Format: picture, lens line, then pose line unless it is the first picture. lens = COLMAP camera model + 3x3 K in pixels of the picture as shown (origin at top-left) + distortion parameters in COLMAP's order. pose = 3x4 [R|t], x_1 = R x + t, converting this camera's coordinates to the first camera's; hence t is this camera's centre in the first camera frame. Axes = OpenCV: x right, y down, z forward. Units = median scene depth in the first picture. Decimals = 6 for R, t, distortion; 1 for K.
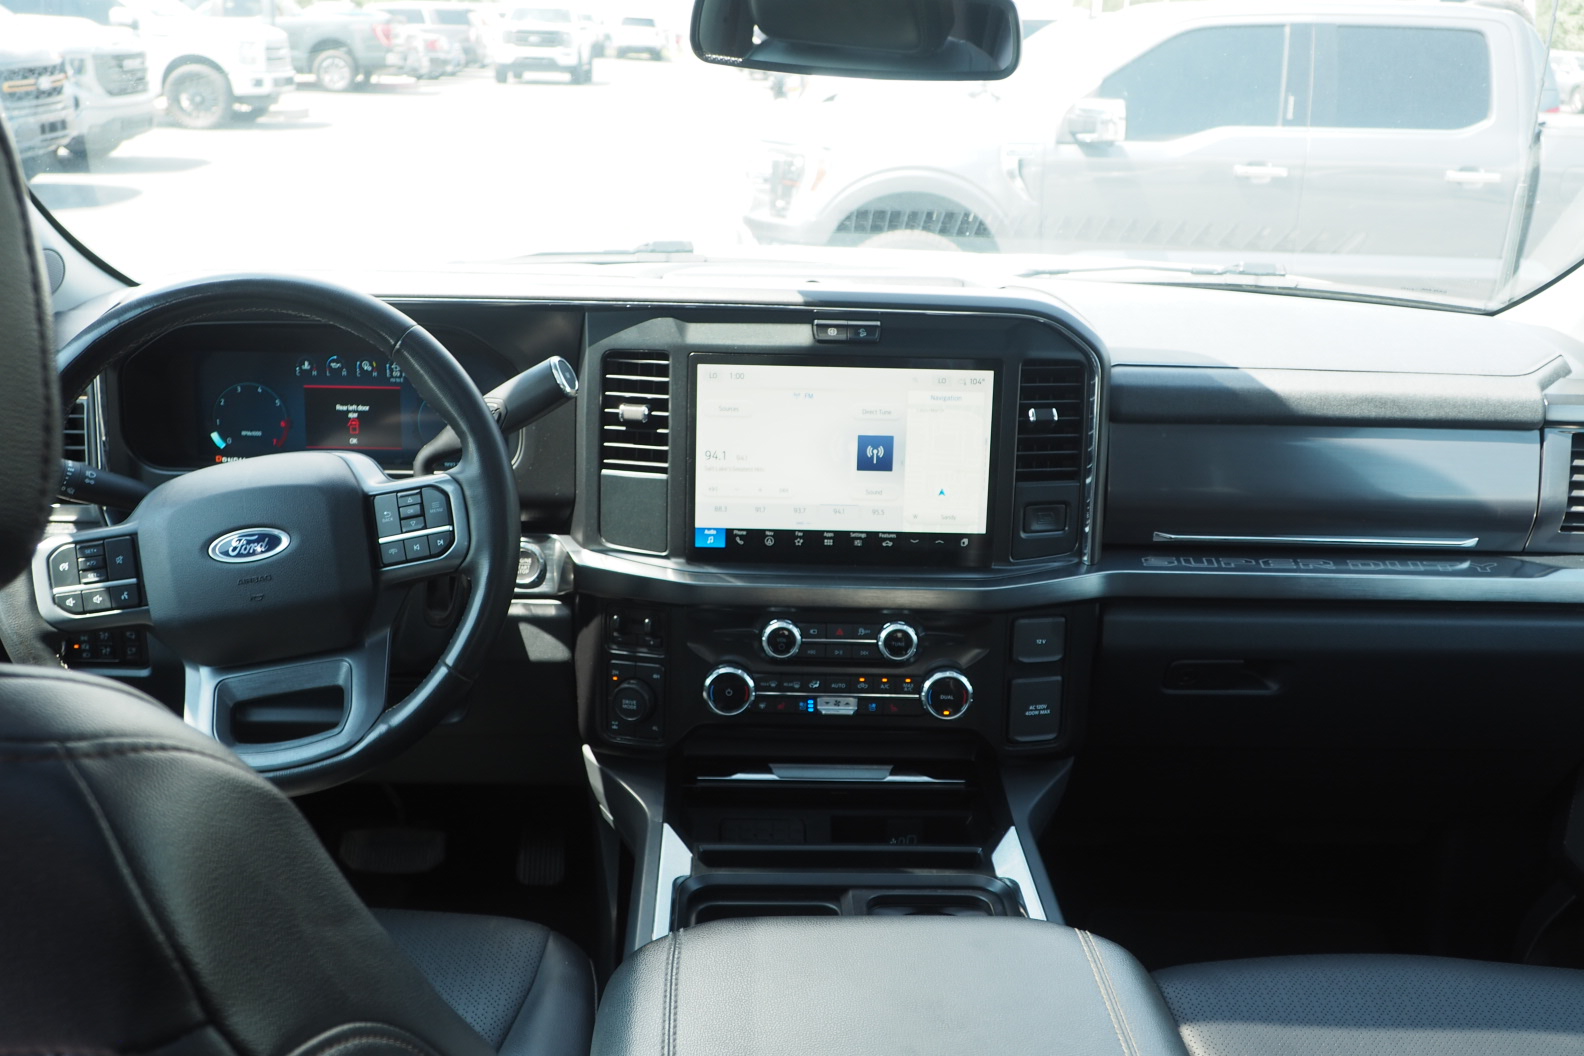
lens RADIAL K [[1528.1, 0, 784.2], [0, 1528.1, 532.7], [0, 0, 1]] dist [-0.010307, 0.000000]
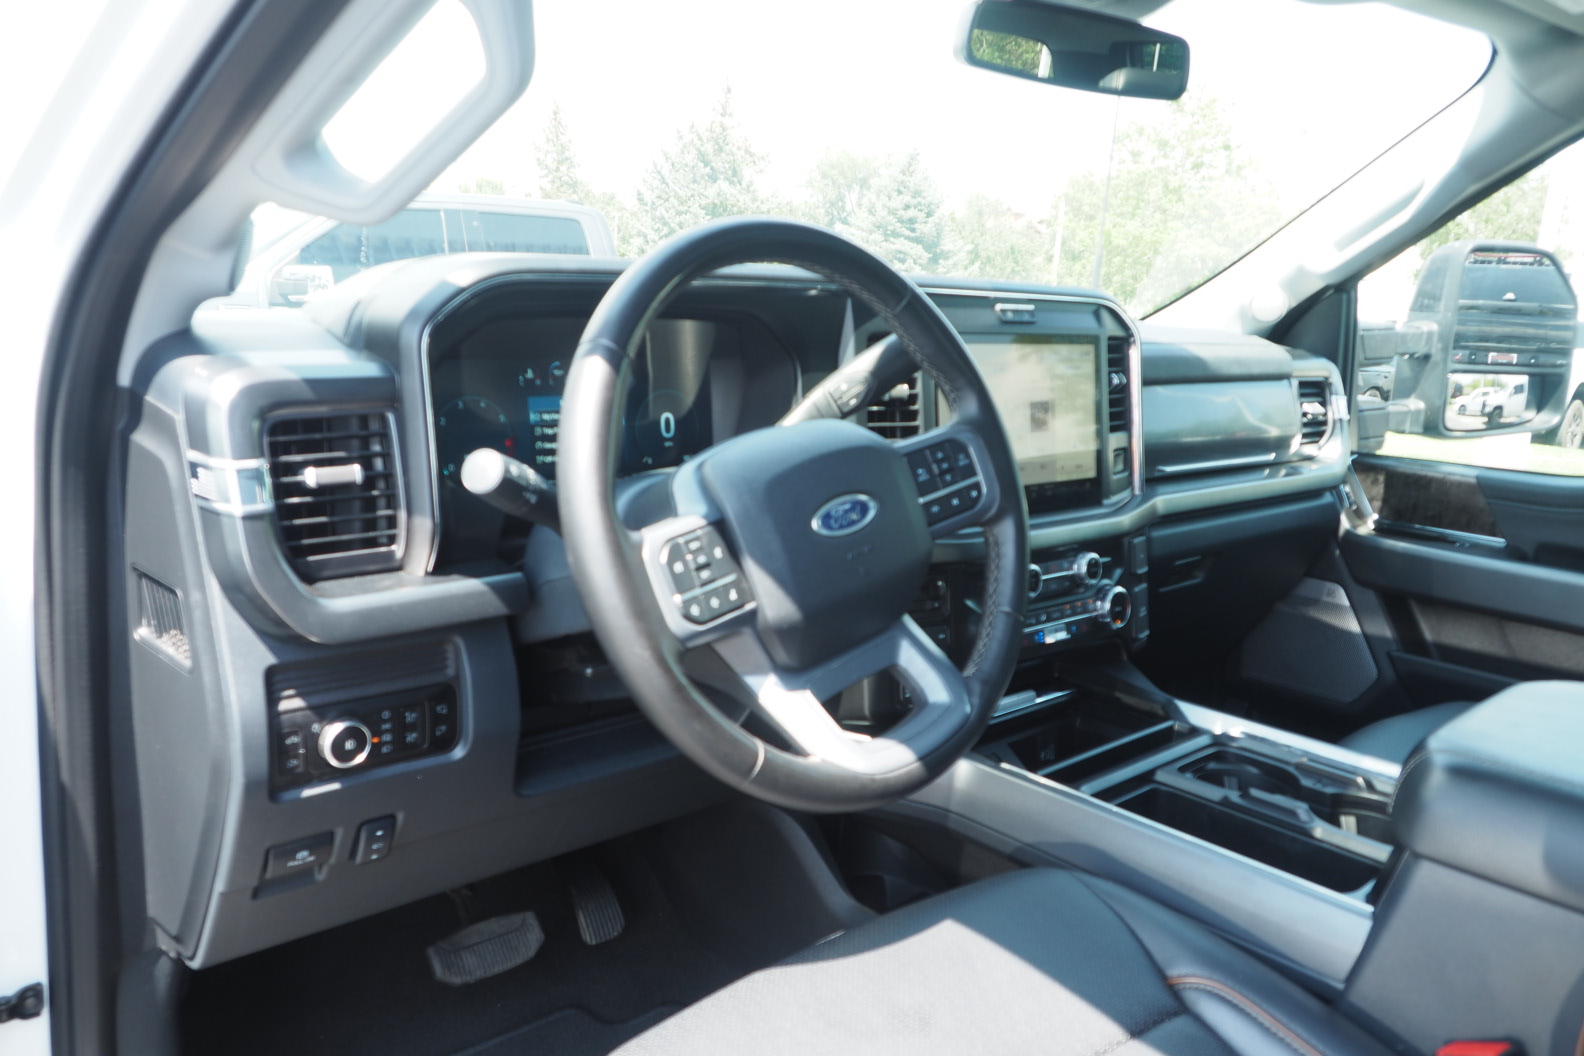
lens RADIAL K [[1234.9, 0, 791.5], [0, 1234.9, 535.0], [0, 0, 1]] dist [-0.013878, 0.000059]
pose [[0.760515, -0.122525, 0.637656, -0.709350], [0.177964, 0.983763, -0.023223, 0.026310], [-0.624457, 0.131142, 0.769971, 0.399796]]
